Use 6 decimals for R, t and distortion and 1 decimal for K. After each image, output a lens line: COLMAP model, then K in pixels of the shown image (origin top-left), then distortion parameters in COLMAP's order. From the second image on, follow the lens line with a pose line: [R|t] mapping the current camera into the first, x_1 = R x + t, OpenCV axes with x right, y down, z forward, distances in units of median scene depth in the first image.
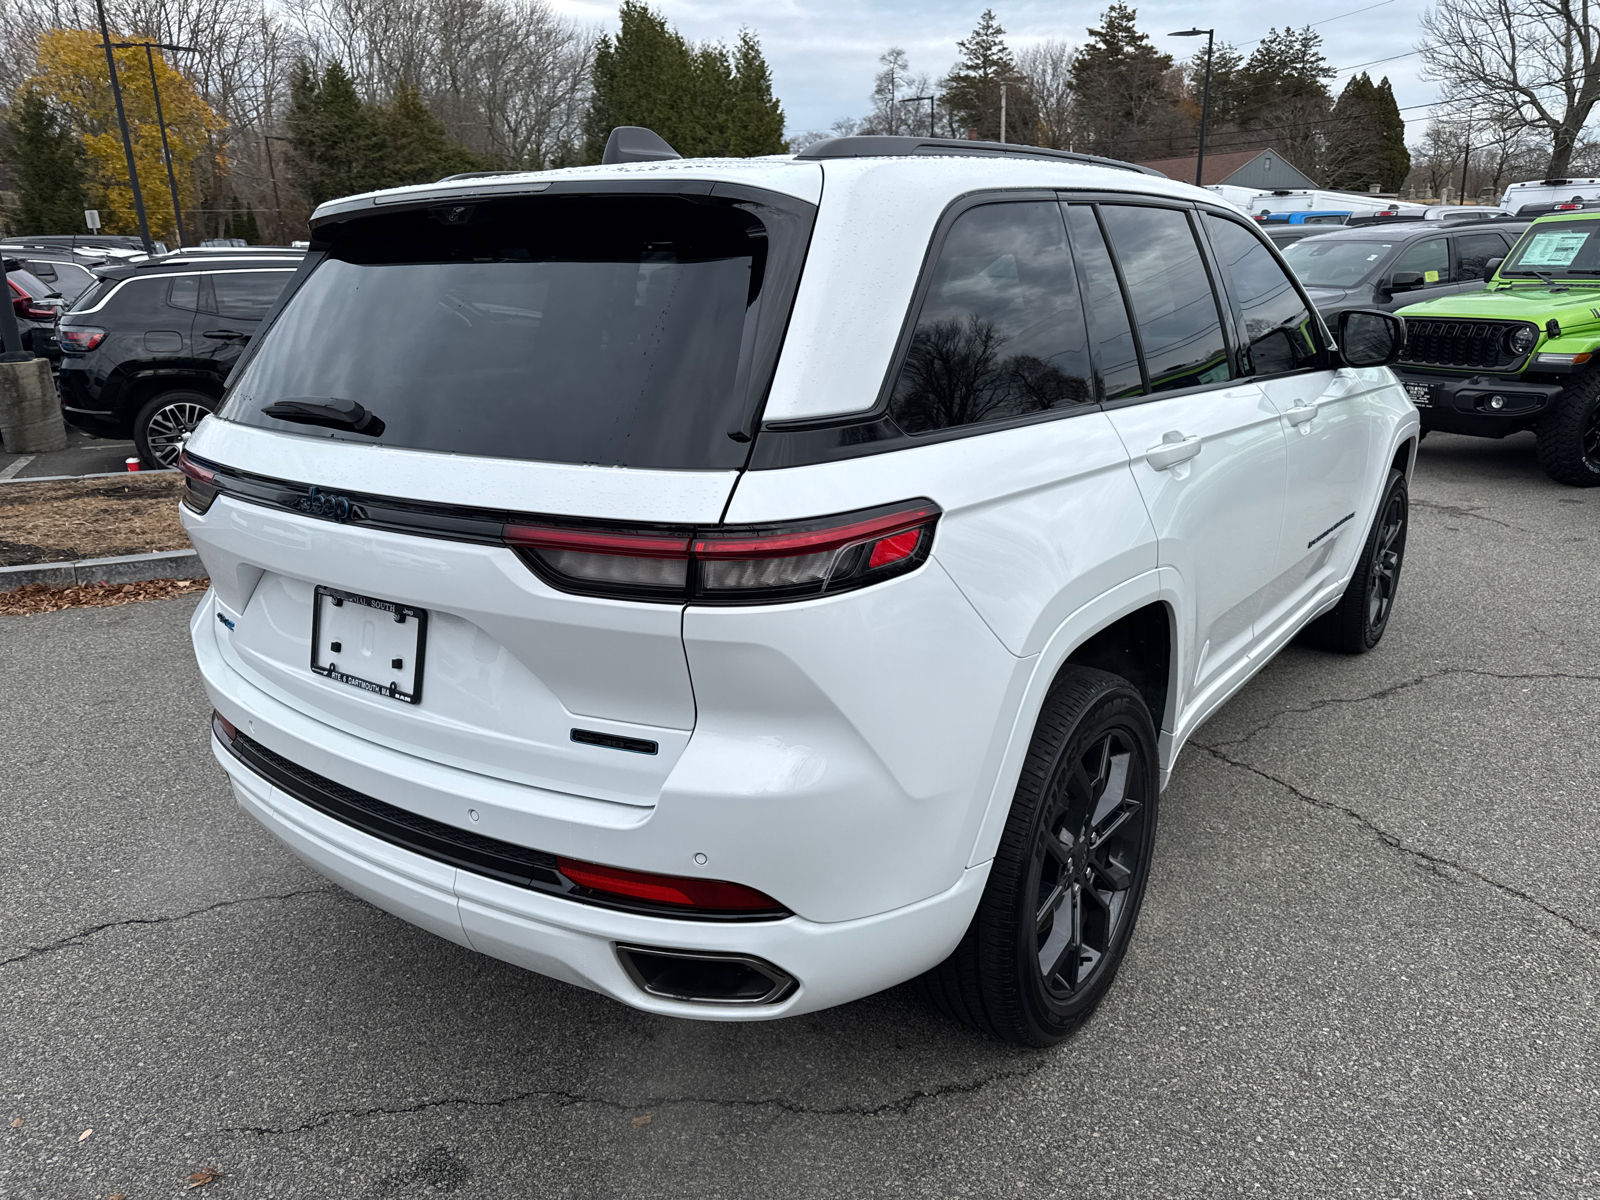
lens RADIAL K [[1149.6, 0, 802.1], [0, 1149.6, 587.1], [0, 0, 1]] dist [0.004085, -0.015131]
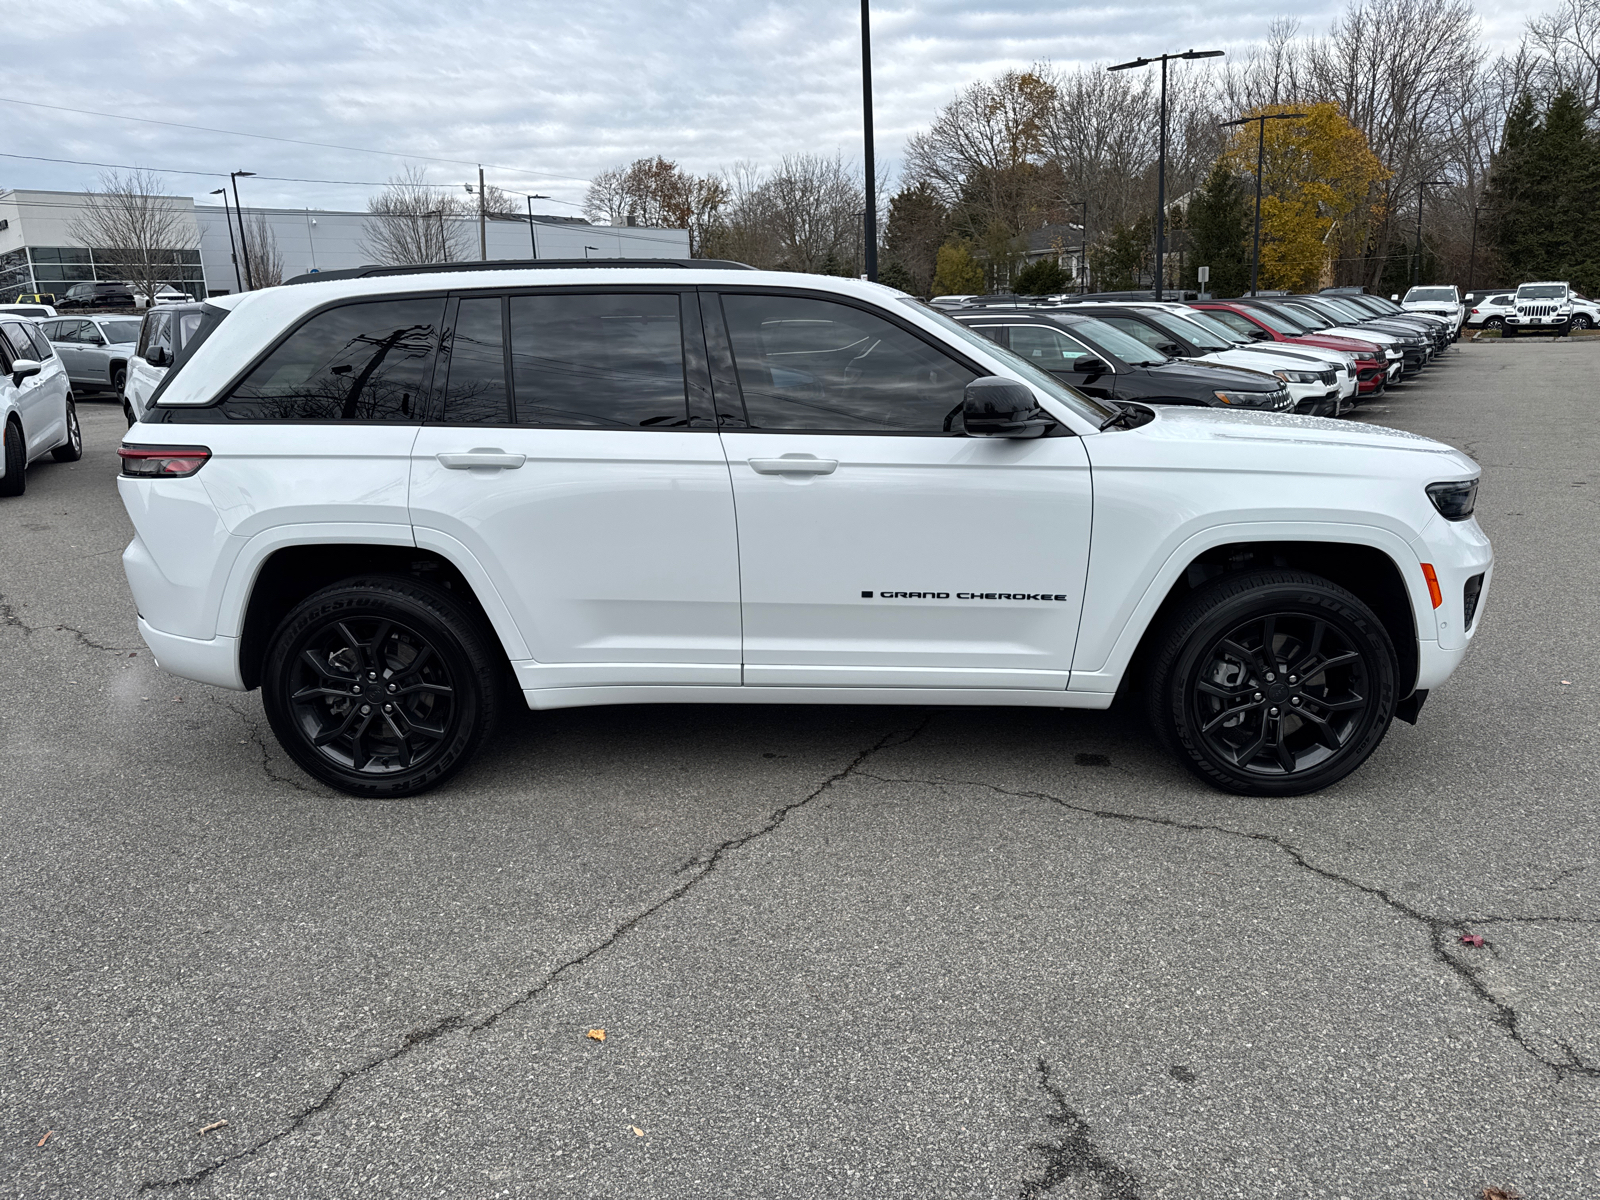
lens RADIAL K [[1148.6, 0, 800.0], [0, 1148.6, 600.0], [0, 0, 1]] dist [-0.003936, -0.003380]
pose [[0.538385, 0.189829, -0.821040, 0.159312], [-0.209368, 0.973880, 0.087876, -0.013966], [0.816276, 0.124588, 0.564067, 0.046341]]
